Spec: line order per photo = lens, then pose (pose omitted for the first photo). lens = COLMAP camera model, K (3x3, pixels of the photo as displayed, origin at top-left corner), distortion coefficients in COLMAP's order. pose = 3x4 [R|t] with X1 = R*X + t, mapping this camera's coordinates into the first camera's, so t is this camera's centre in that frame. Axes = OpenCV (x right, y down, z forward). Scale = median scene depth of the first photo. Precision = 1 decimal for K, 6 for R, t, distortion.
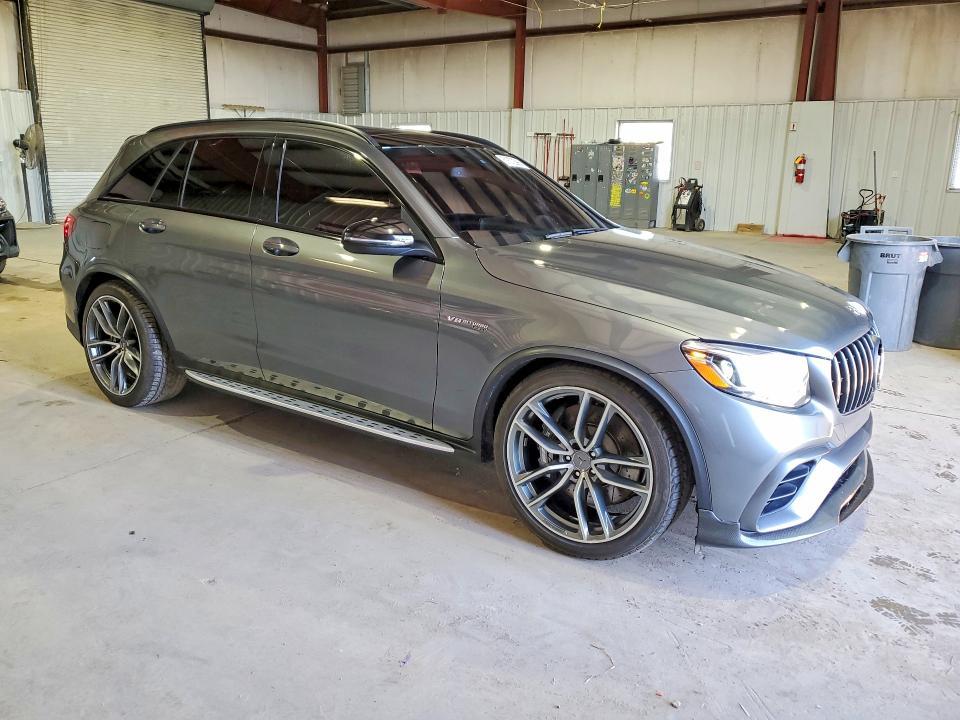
lens RADIAL K [[717.6, 0, 480.0], [0, 717.6, 360.0], [0, 0, 1]] dist [0.001956, 0.004045]
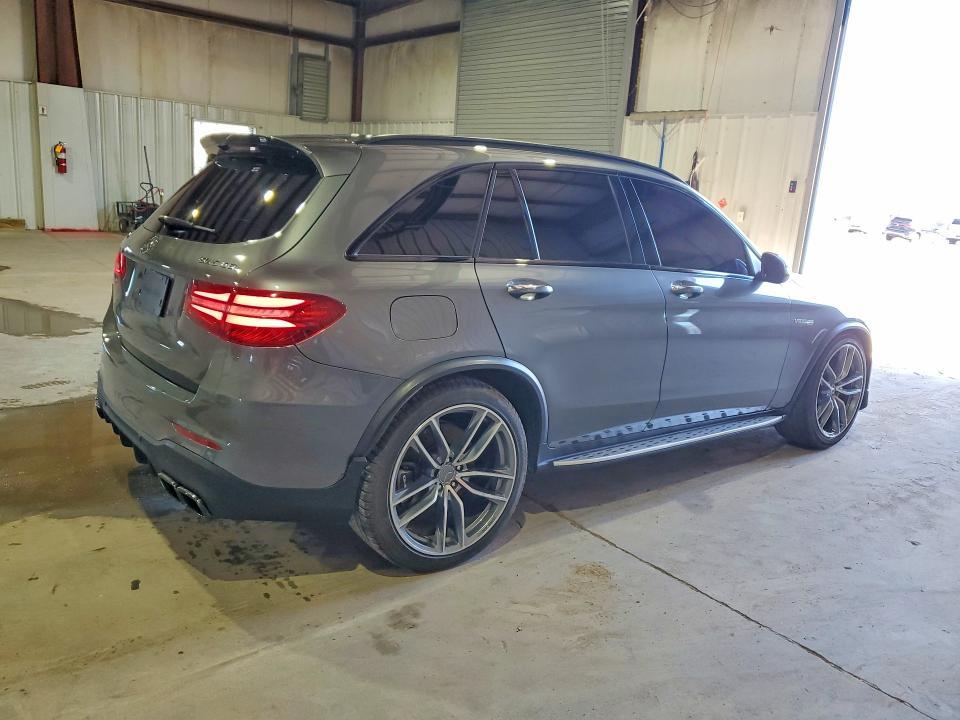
lens RADIAL K [[752.1, 0, 431.6], [0, 752.1, 359.5], [0, 0, 1]] dist [0.025664, 0.004490]
pose [[0.333388, -0.205976, 0.920014, -1.078024], [0.184954, 0.971169, 0.150407, -0.223574], [-0.924470, 0.120016, 0.361872, 0.727028]]
